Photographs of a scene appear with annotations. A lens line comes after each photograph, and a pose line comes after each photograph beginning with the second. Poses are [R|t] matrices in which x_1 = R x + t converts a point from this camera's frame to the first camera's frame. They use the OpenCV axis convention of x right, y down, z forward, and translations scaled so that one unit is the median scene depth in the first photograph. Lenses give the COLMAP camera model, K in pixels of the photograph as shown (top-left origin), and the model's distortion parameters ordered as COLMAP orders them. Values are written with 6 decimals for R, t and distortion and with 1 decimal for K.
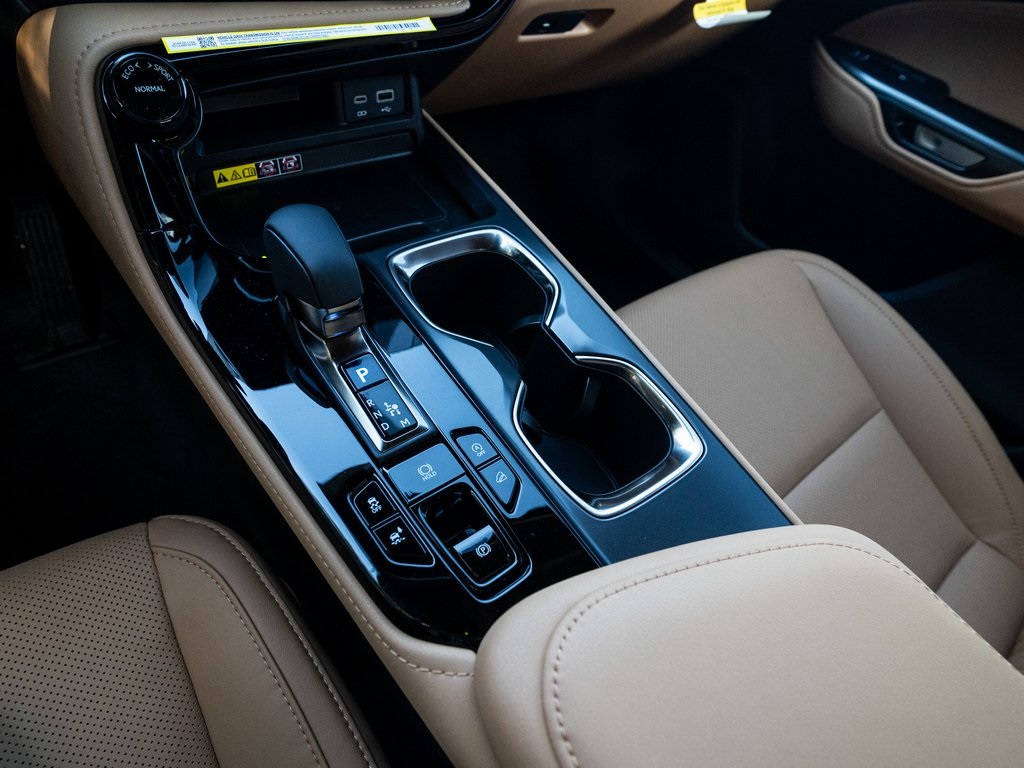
lens RADIAL K [[586.4, 0, 512.0], [0, 586.4, 384.0], [0, 0, 1]] dist [-0.077404, 0.045753]
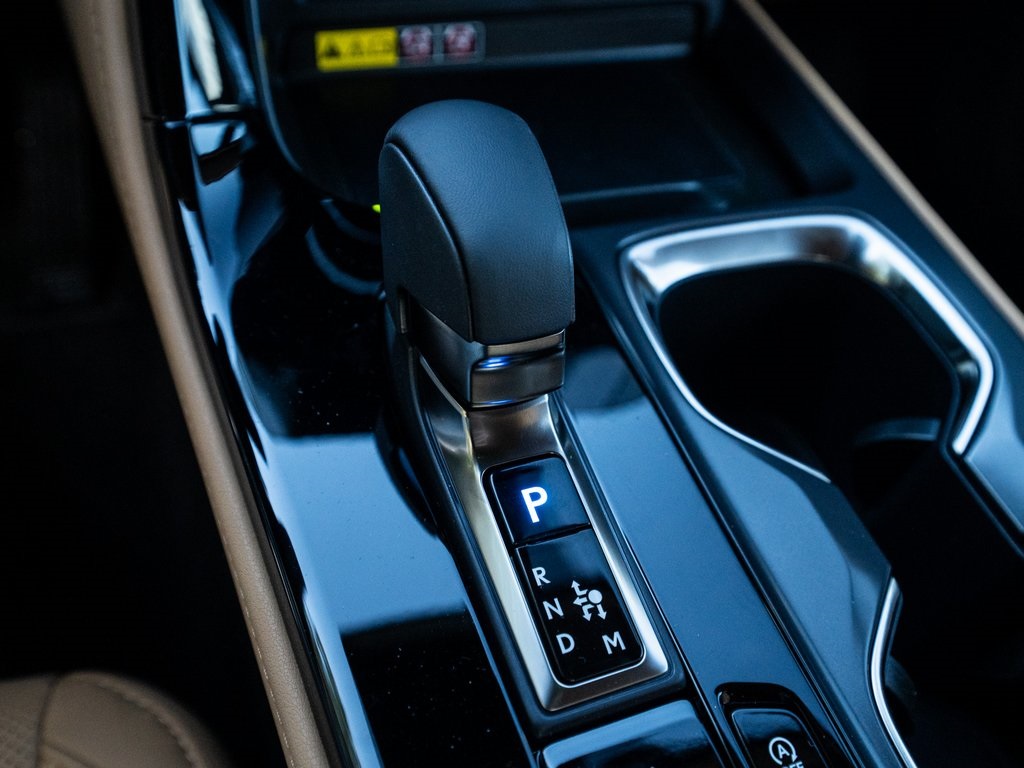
lens RADIAL K [[968.0, 0, 512.0], [0, 968.0, 384.0], [0, 0, 1]] dist [0.008954, 0.010157]
pose [[0.954982, 0.174005, -0.240274, -0.110934], [-0.191872, 0.979993, -0.052901, -0.059965], [0.226262, 0.096622, 0.969262, 0.280816]]
